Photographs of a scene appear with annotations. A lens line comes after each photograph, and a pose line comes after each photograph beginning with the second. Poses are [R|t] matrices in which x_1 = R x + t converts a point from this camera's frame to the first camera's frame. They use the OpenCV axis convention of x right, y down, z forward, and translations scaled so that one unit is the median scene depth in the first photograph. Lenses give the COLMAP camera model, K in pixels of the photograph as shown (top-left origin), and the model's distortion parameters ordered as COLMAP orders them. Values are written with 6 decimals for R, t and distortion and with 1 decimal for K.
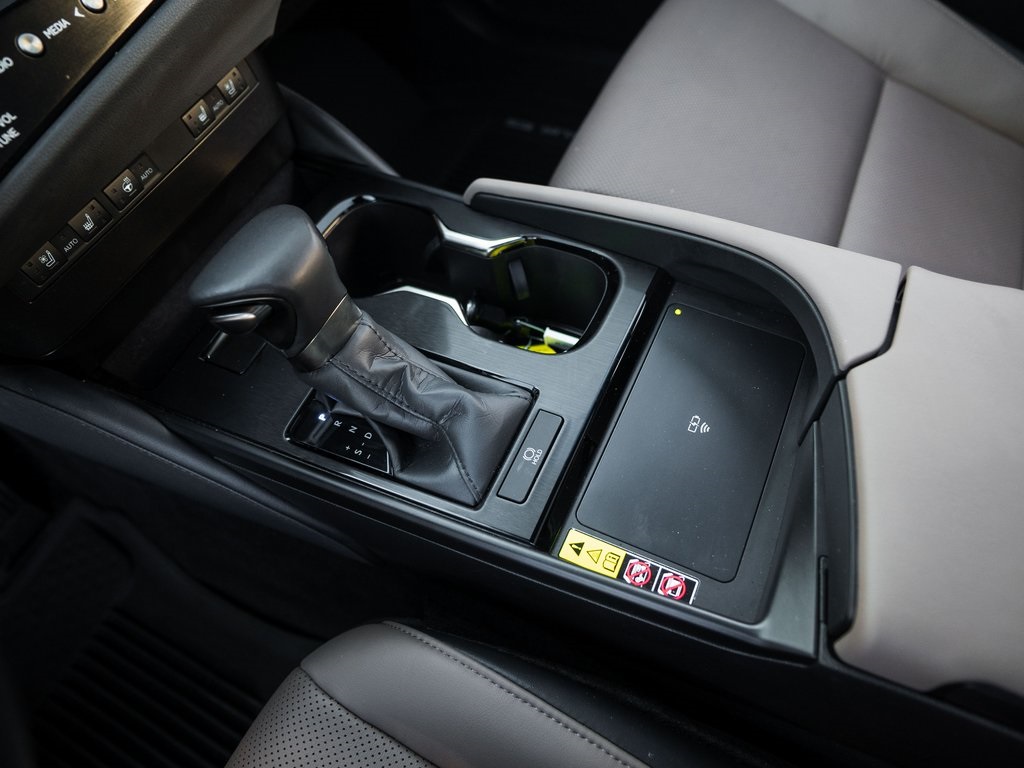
lens RADIAL K [[630.9, 0, 512.0], [0, 630.9, 384.0], [0, 0, 1]] dist [-0.010124, -0.001176]
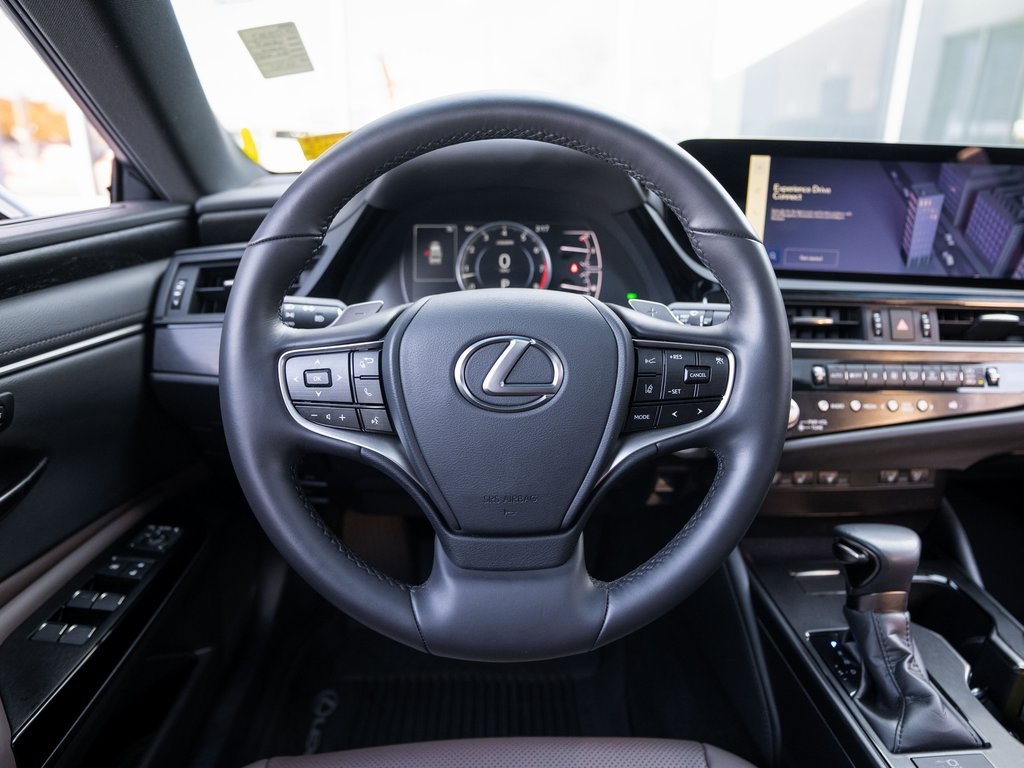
lens RADIAL K [[641.4, 0, 513.8], [0, 641.4, 361.9], [0, 0, 1]] dist [-0.044950, 0.002857]
pose [[0.467511, 0.390418, -0.793100, 0.266603], [-0.783757, 0.598021, -0.167617, 0.495328], [0.408849, 0.699961, 0.585575, -0.656726]]
